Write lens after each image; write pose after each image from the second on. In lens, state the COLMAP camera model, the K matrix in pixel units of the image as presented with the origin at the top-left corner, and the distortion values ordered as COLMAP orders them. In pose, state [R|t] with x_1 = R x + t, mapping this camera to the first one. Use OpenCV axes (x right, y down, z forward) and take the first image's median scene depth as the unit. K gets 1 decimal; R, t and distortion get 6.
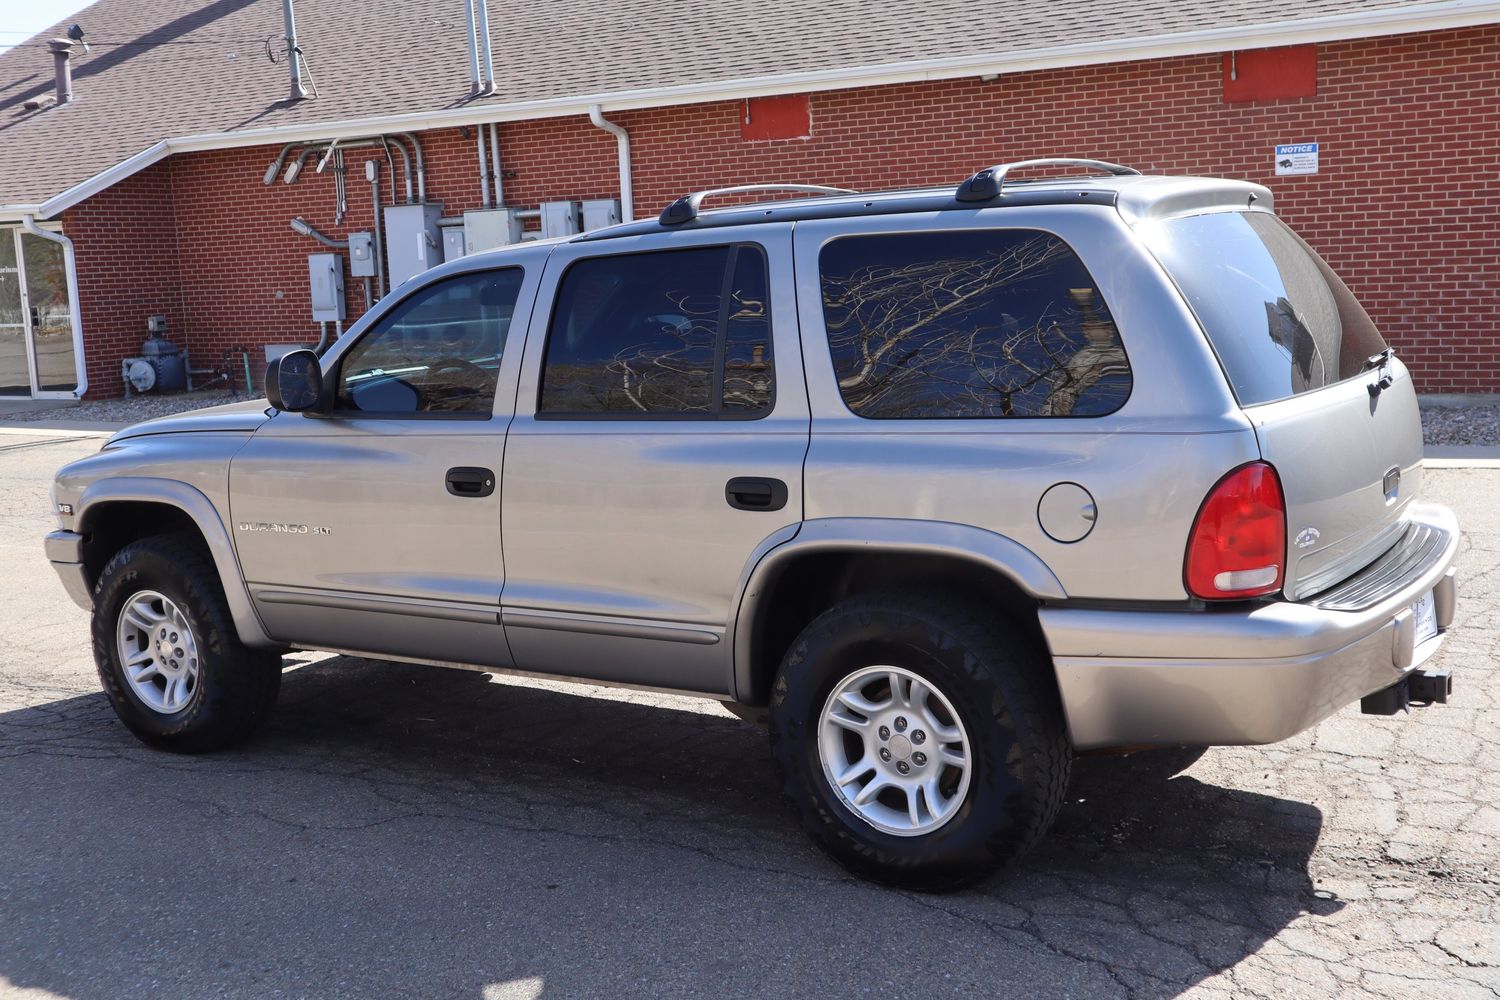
lens RADIAL K [[1690.3, 0, 750.2], [0, 1690.3, 494.7], [0, 0, 1]] dist [0.011926, 0.000000]
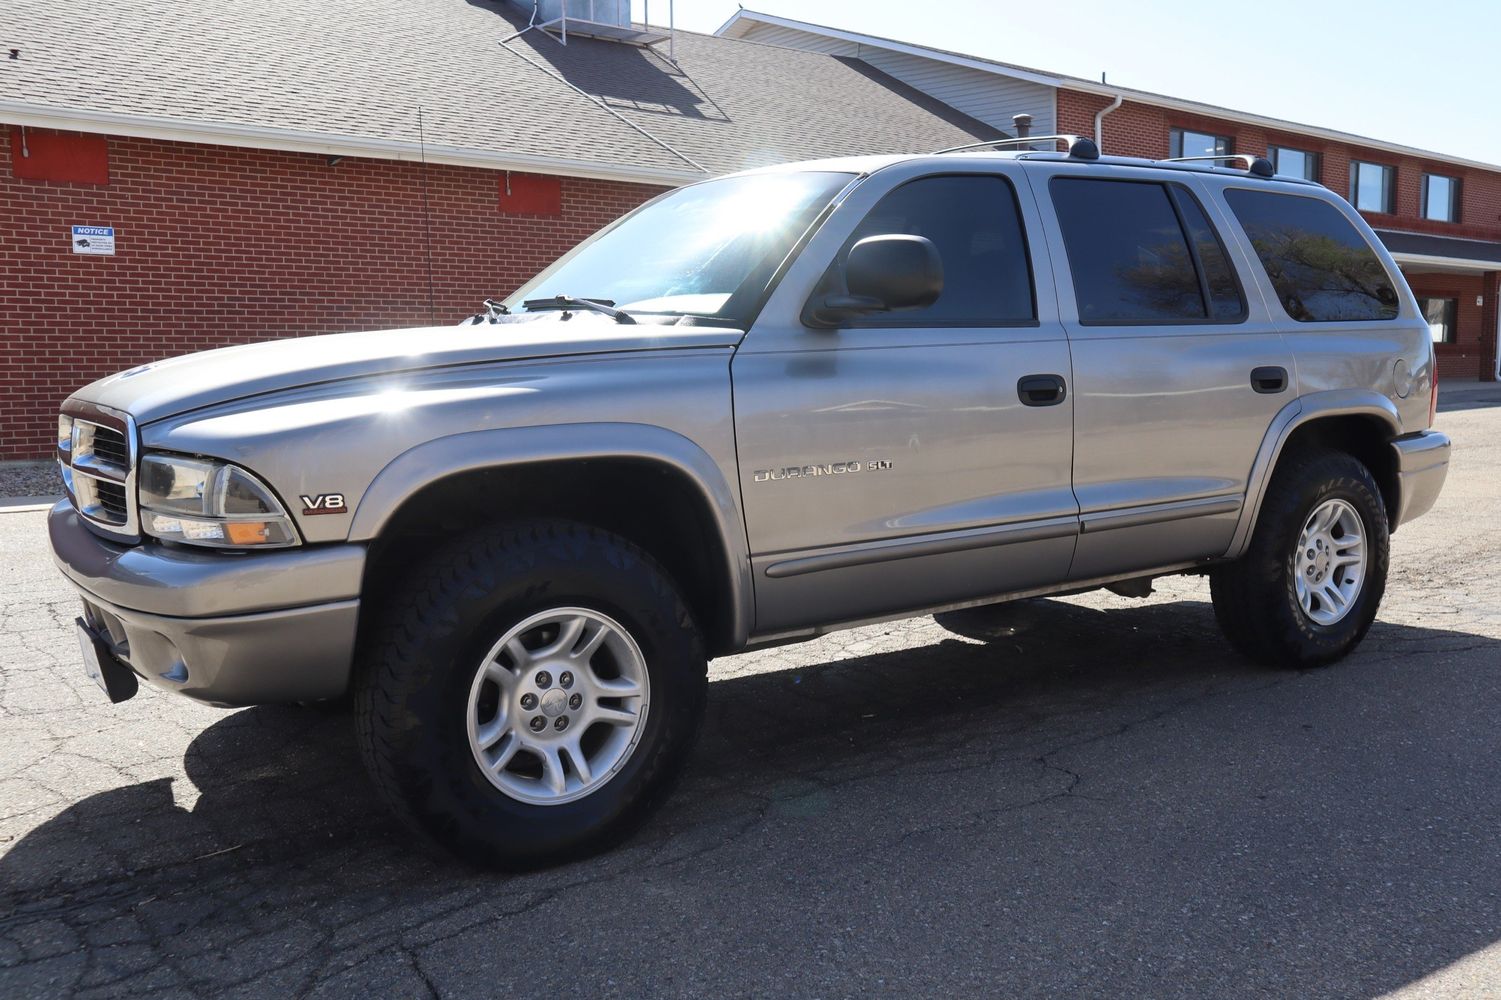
lens RADIAL K [[1325.9, 0, 747.9], [0, 1325.9, 501.1], [0, 0, 1]] dist [-0.000382, 0.026913]
pose [[0.354602, -0.057958, 0.933219, -0.770153], [0.124889, 0.992070, 0.014158, 0.019197], [-0.926639, 0.111528, 0.359029, 0.746098]]
